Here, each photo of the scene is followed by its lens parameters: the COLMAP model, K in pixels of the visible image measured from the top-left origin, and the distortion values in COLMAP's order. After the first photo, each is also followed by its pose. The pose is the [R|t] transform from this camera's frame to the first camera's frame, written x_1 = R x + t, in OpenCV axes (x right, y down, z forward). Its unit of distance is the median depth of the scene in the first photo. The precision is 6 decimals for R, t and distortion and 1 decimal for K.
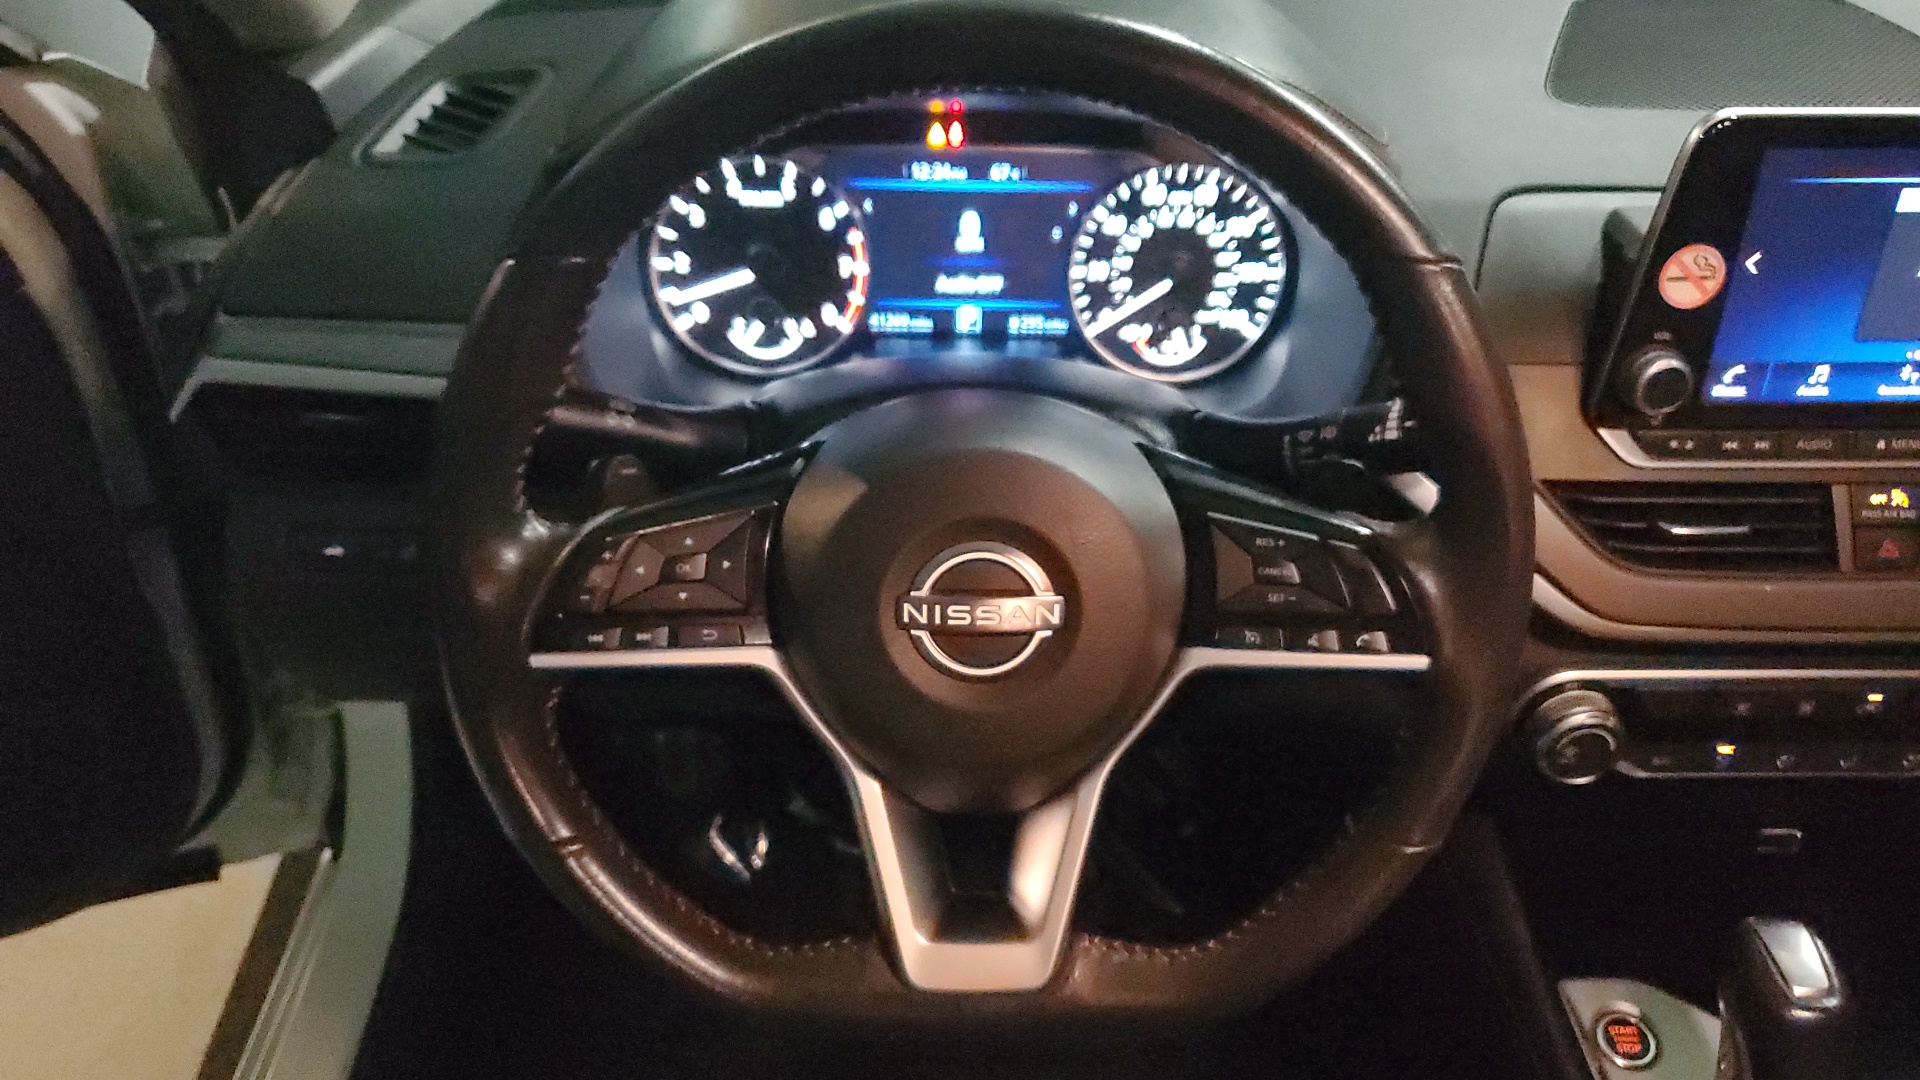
lens RADIAL K [[1527.7, 0, 974.3], [0, 1527.7, 552.1], [0, 0, 1]] dist [0.073244, -0.100435]
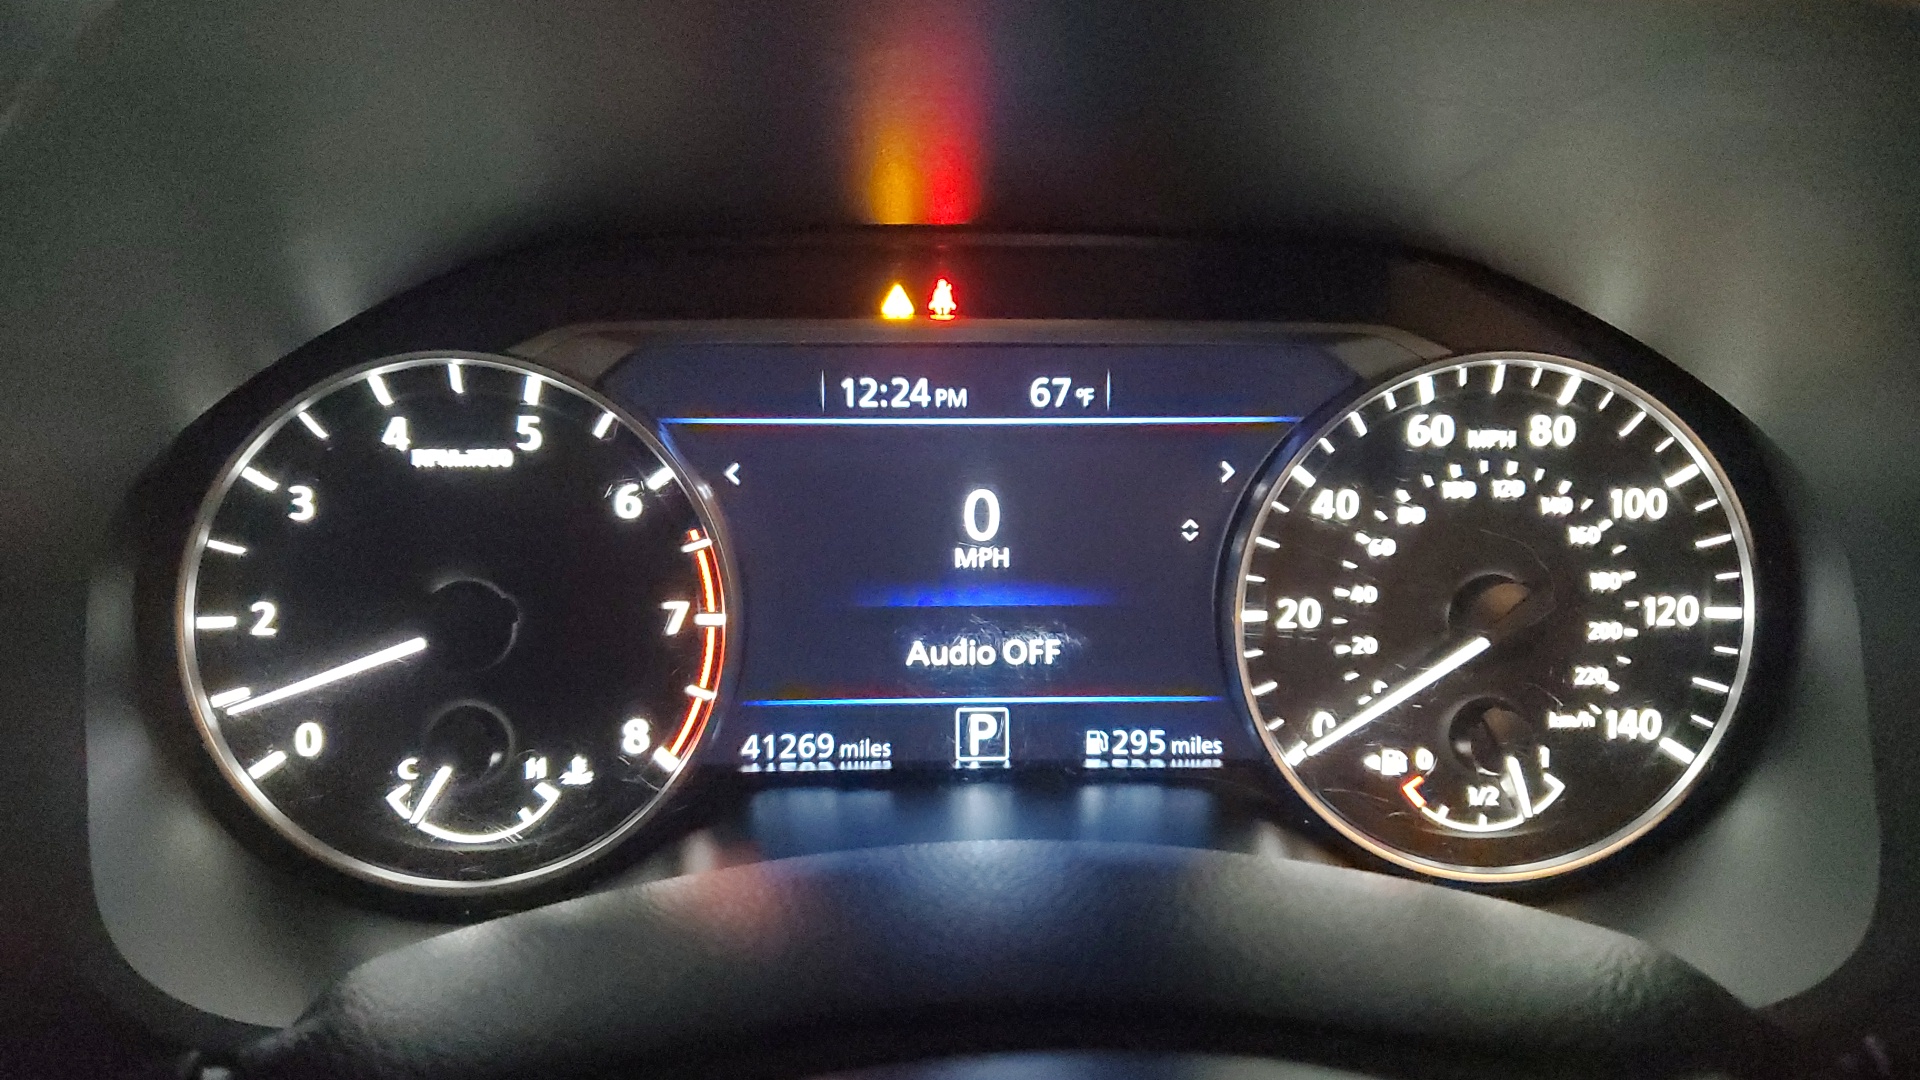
lens RADIAL K [[1527.7, 0, 966.1], [0, 1527.7, 625.3], [0, 0, 1]] dist [0.073244, -0.100435]
pose [[0.999640, -0.025938, 0.006823, -0.010559], [0.026820, 0.964827, -0.261513, -0.078207], [0.000200, 0.261602, 0.965176, 0.620896]]
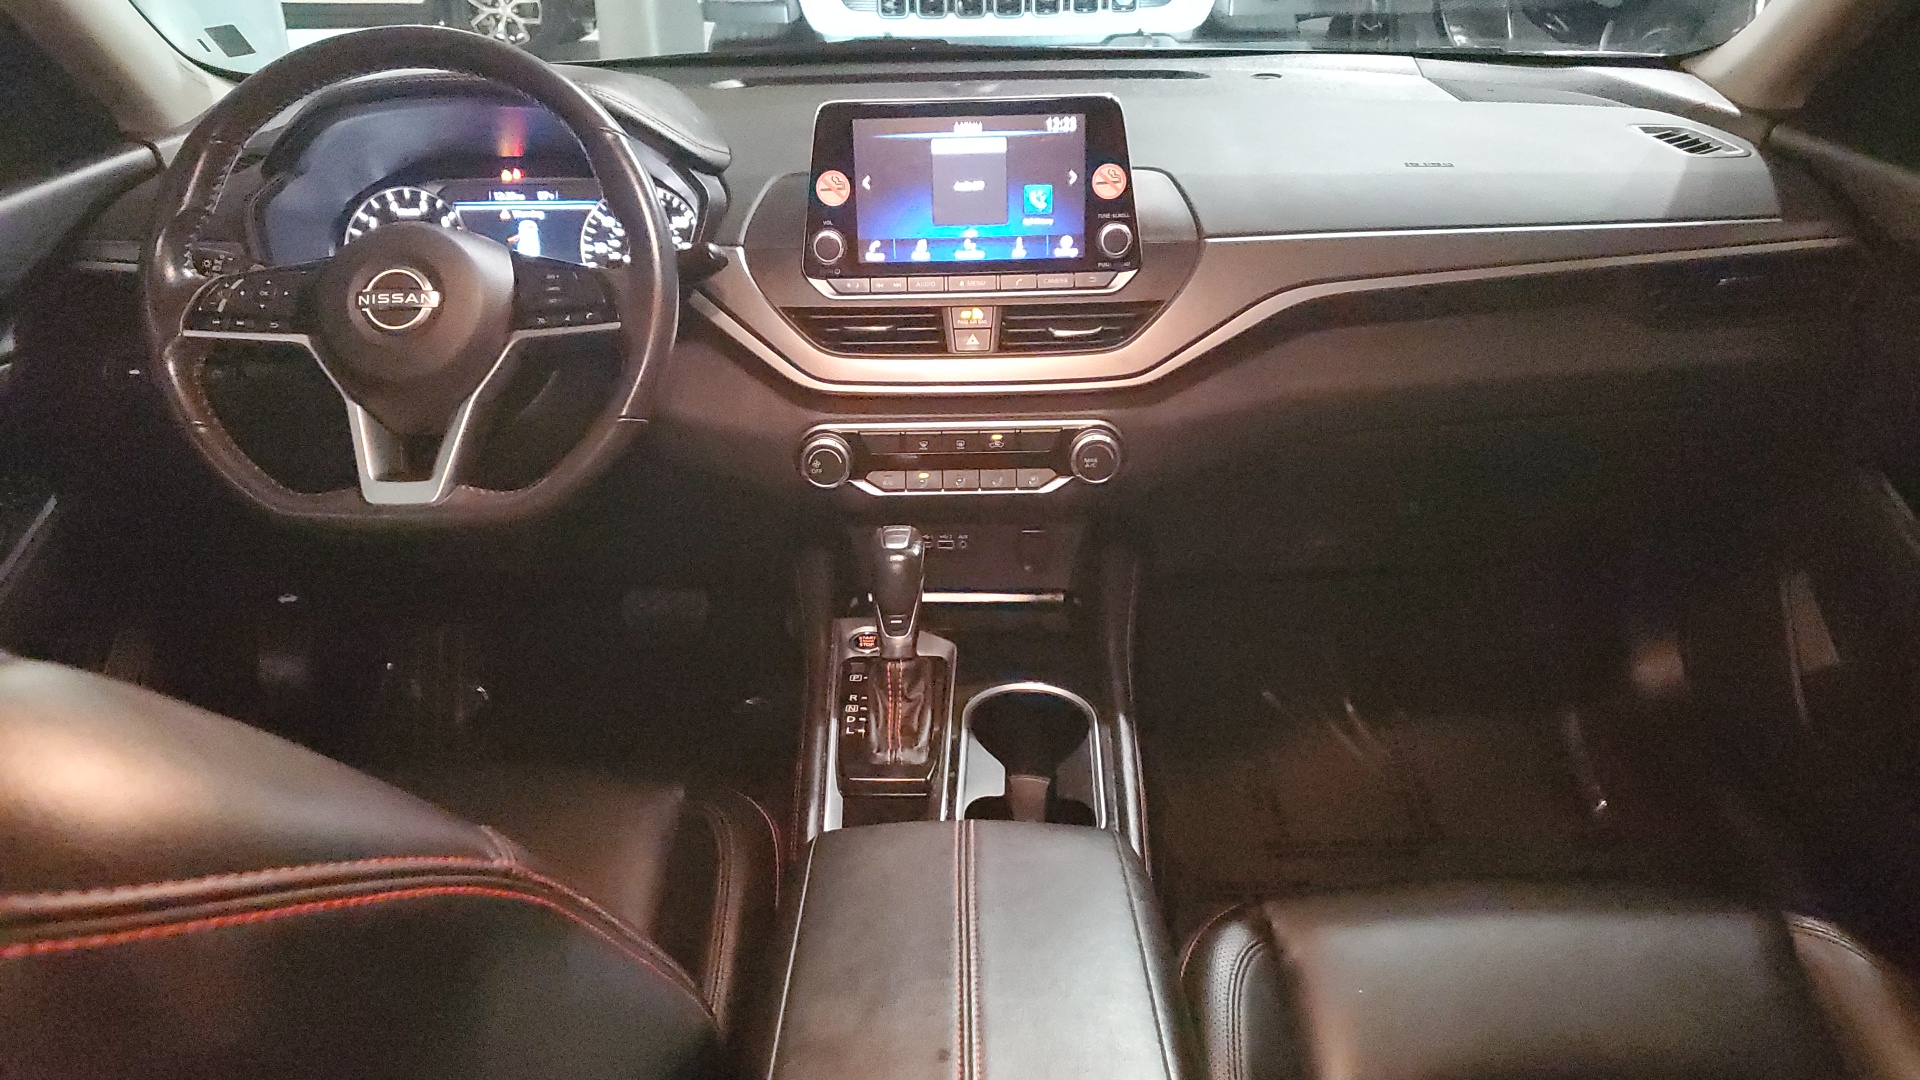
lens RADIAL K [[1527.7, 0, 950.4], [0, 1527.7, 542.6], [0, 0, 1]] dist [0.073244, -0.100435]
pose [[0.998345, -0.025310, -0.051648, 0.571840], [0.011622, 0.968219, -0.249832, 0.595584], [0.056330, 0.248818, 0.966911, -0.598368]]
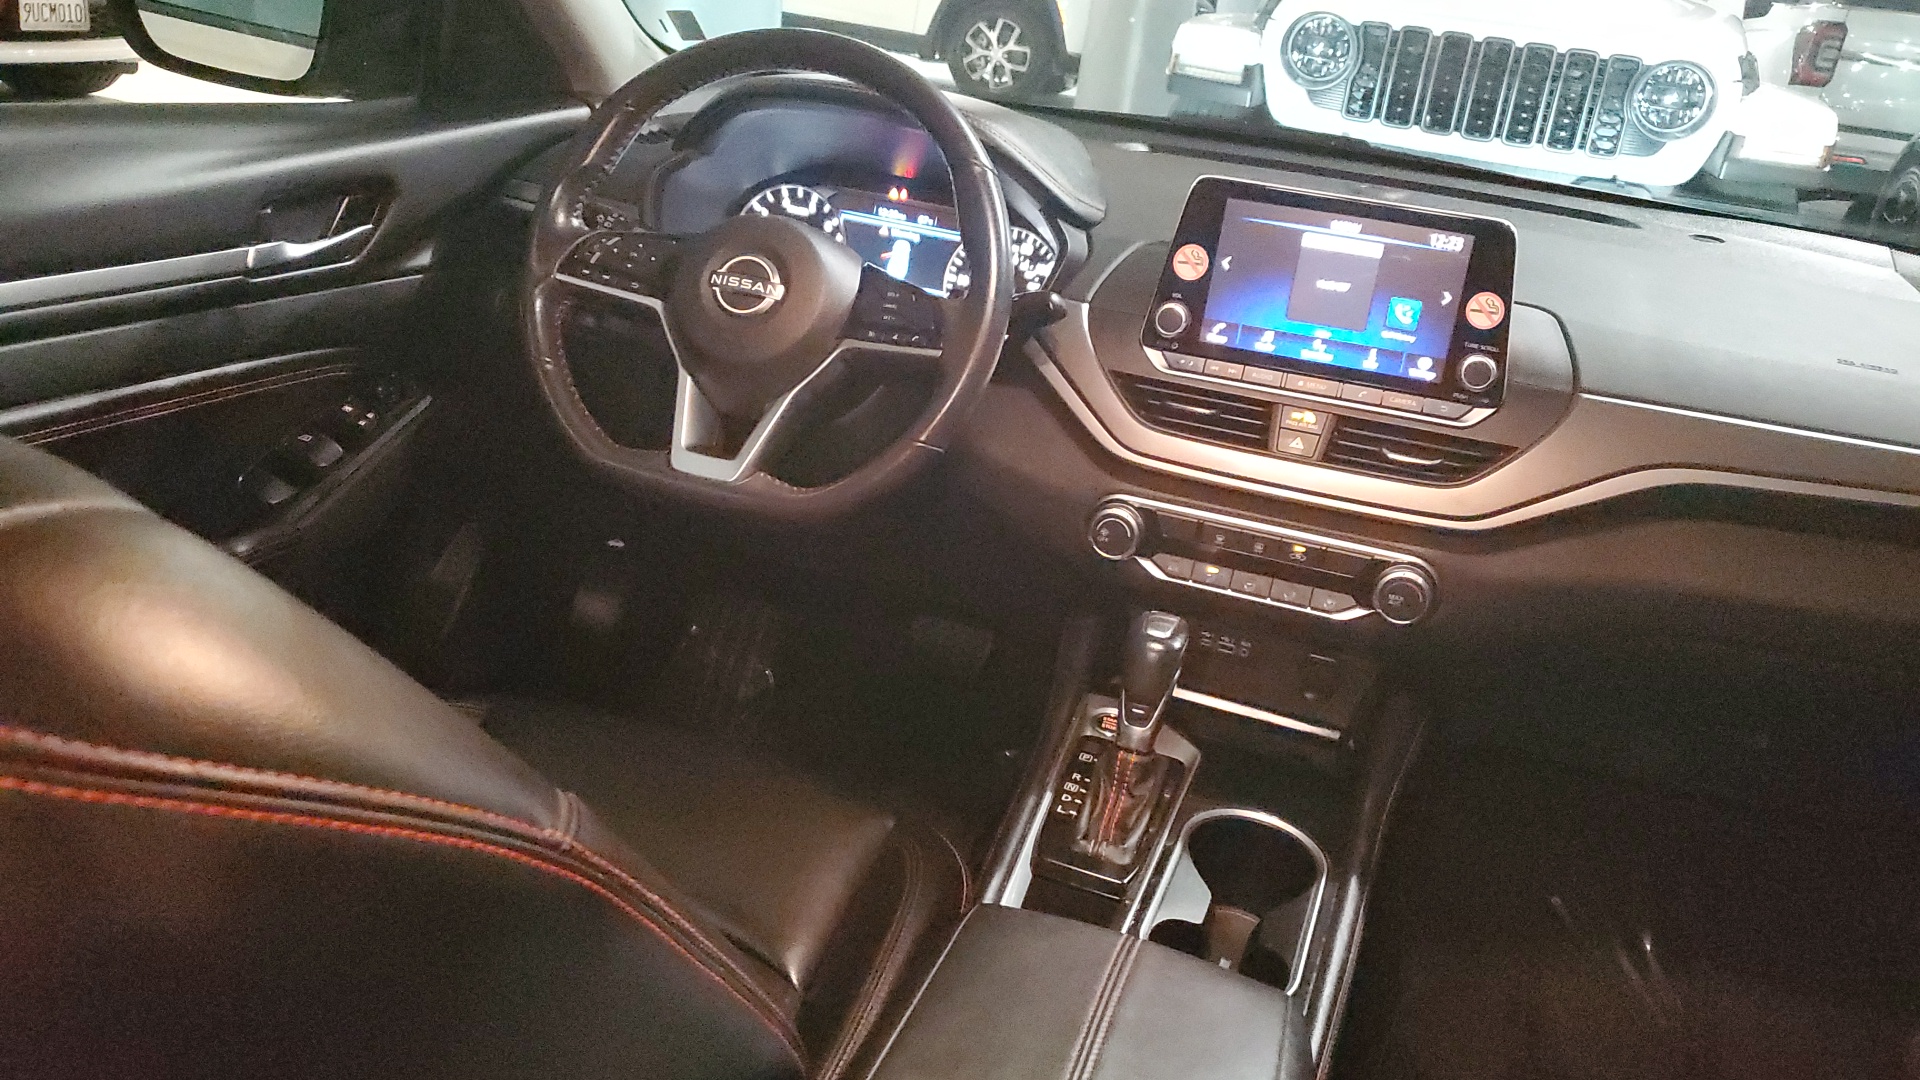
lens RADIAL K [[1527.7, 0, 952.6], [0, 1527.7, 523.4], [0, 0, 1]] dist [0.073244, -0.100435]
pose [[0.936298, 0.202515, -0.286939, 0.648585], [-0.282144, 0.920255, -0.271155, 0.571716], [0.209144, 0.334840, 0.918771, -0.542929]]
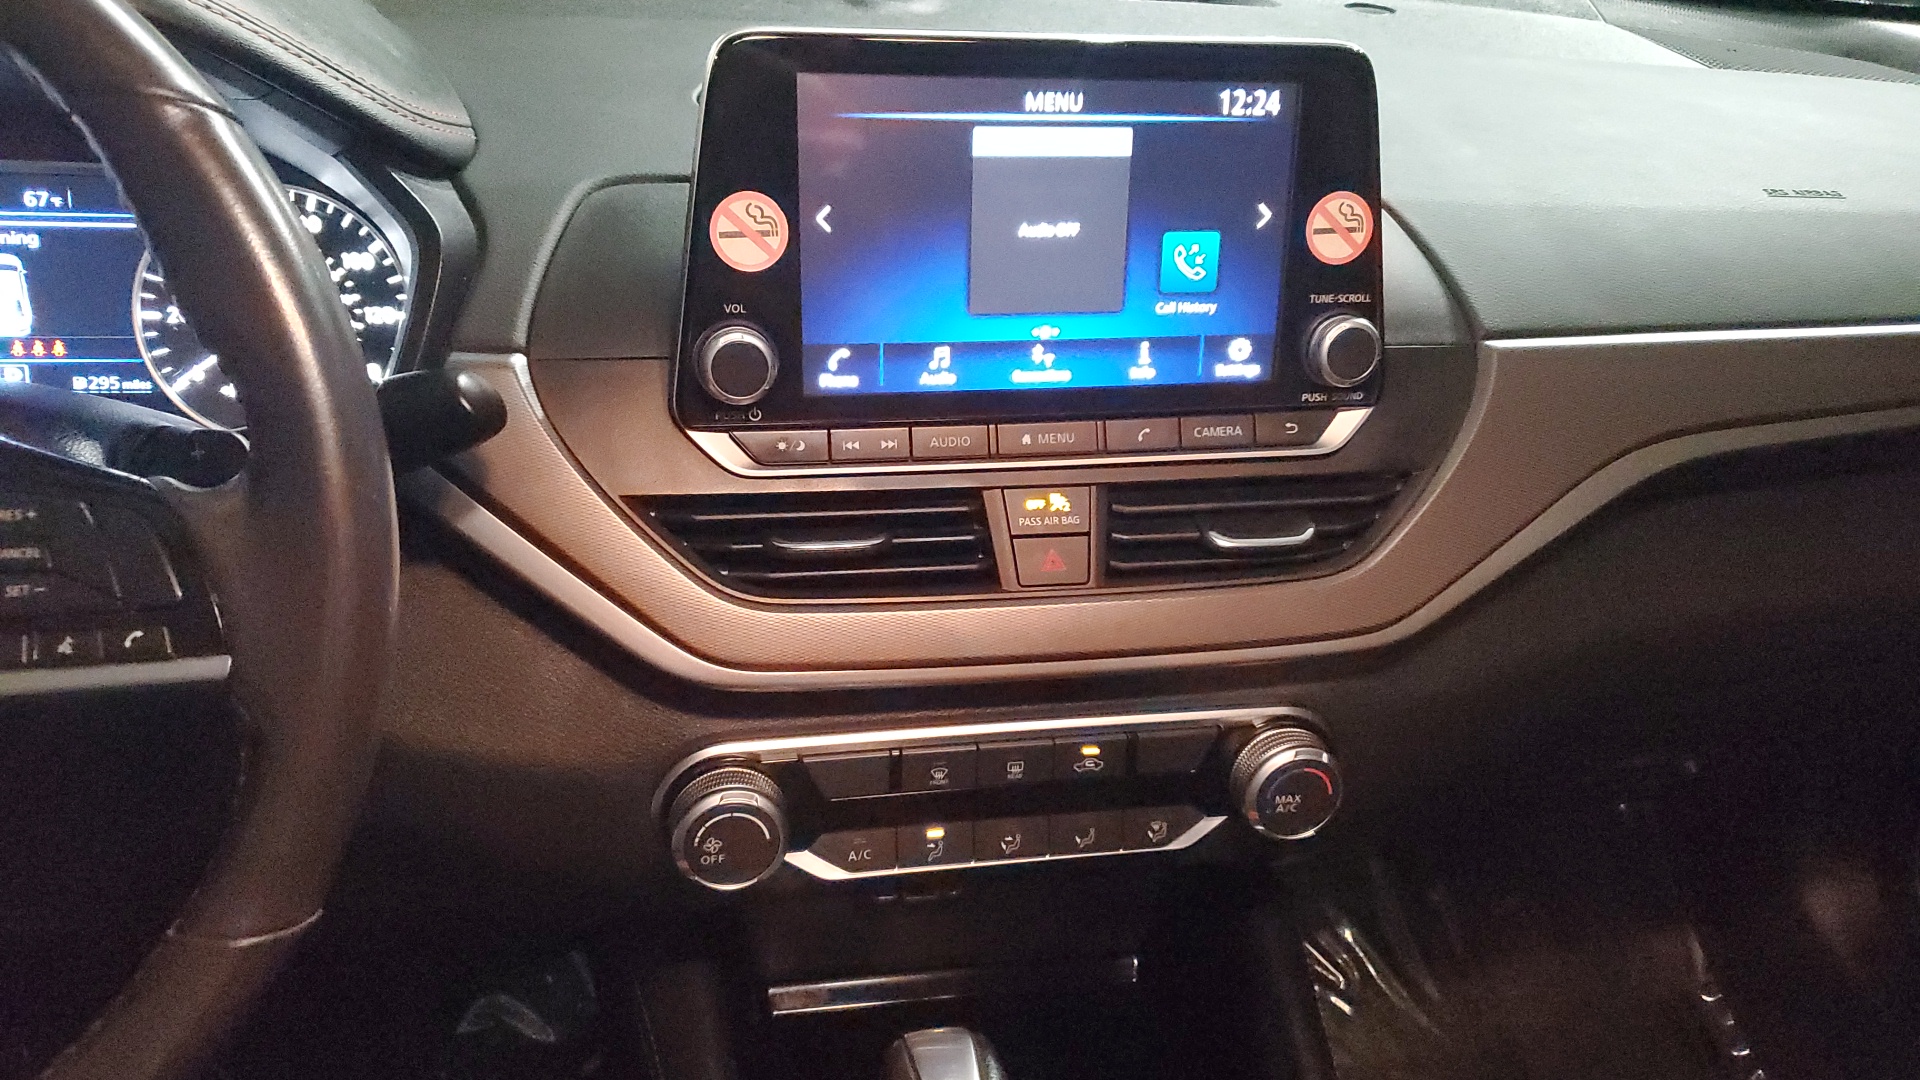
lens RADIAL K [[1527.7, 0, 956.5], [0, 1527.7, 537.3], [0, 0, 1]] dist [0.073244, -0.100435]
pose [[0.984046, -0.049958, 0.170755, 0.347930], [0.082290, 0.978739, -0.187881, 0.120848], [-0.157738, 0.198935, 0.967235, 0.173523]]
